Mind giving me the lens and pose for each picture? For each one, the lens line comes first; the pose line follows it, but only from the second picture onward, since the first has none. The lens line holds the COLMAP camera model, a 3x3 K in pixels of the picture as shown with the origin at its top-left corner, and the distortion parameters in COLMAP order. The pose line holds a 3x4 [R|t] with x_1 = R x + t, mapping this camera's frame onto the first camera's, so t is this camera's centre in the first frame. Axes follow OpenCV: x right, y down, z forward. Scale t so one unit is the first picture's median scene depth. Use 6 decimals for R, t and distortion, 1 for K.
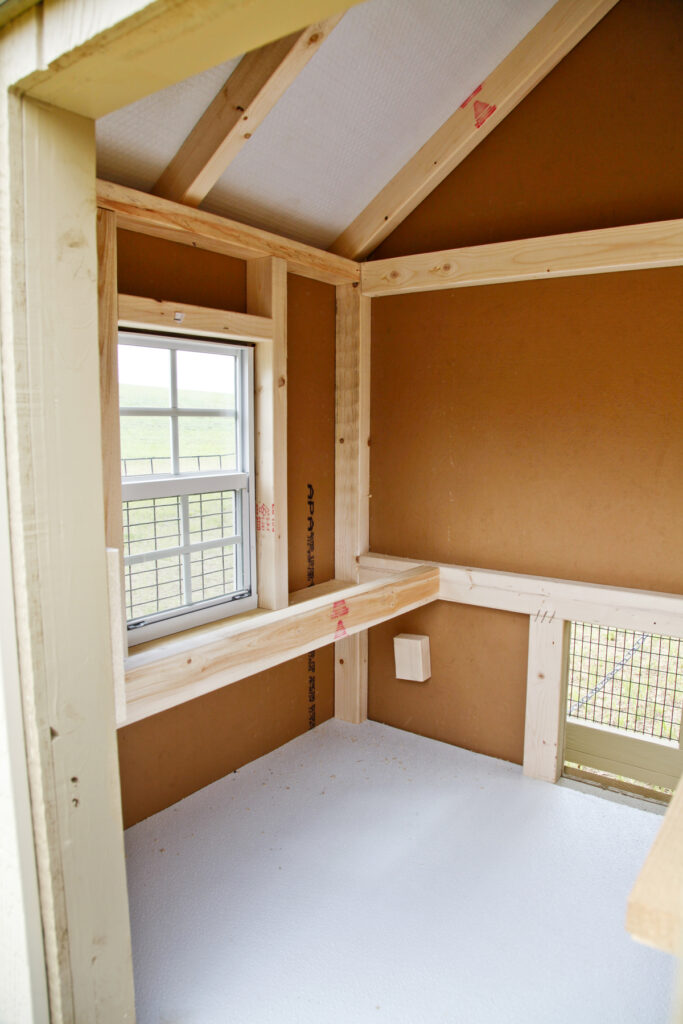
lens RADIAL K [[699.7, 0, 341.5], [0, 699.7, 512.0], [0, 0, 1]] dist [-0.126507, 0.067805]
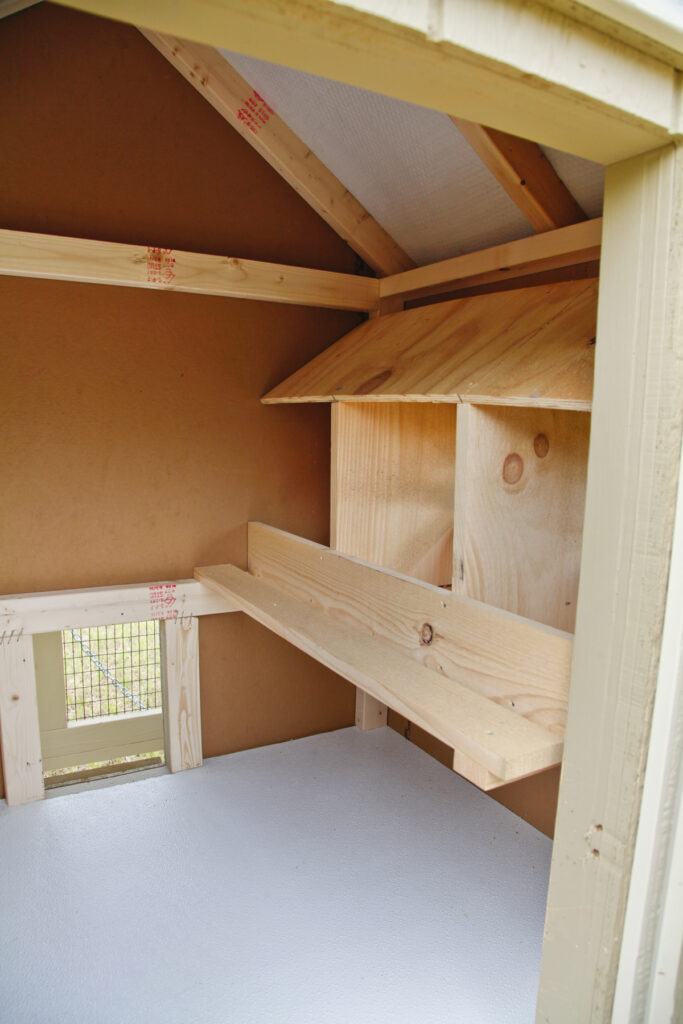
lens RADIAL K [[703.0, 0, 326.9], [0, 703.0, 526.7], [0, 0, 1]] dist [-0.124327, 0.071345]
pose [[0.419967, -0.137840, 0.897011, -0.336833], [0.090702, 0.989825, 0.109637, -0.059803], [-0.902996, 0.035317, 0.428196, 0.194750]]
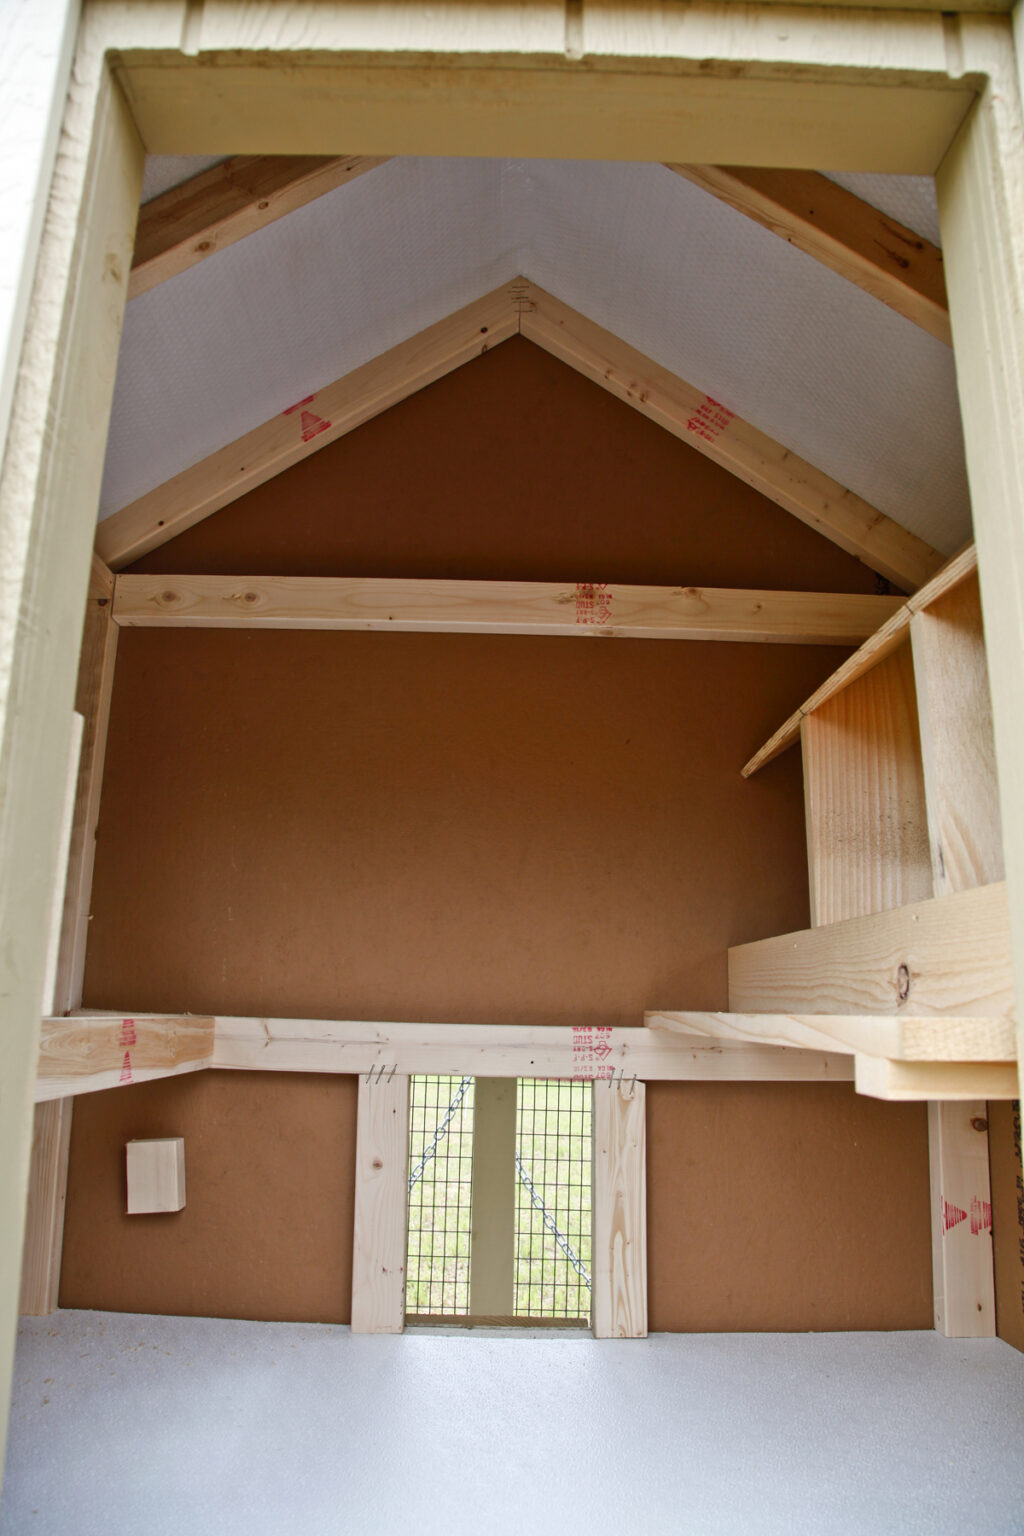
lens RADIAL K [[1054.4, 0, 490.1], [0, 1054.4, 790.0], [0, 0, 1]] dist [-0.124327, 0.071345]
pose [[0.803995, 0.138249, 0.578342, -0.262920], [0.053427, 0.951870, -0.301811, 0.197178], [-0.592232, 0.273554, 0.757912, 0.048764]]
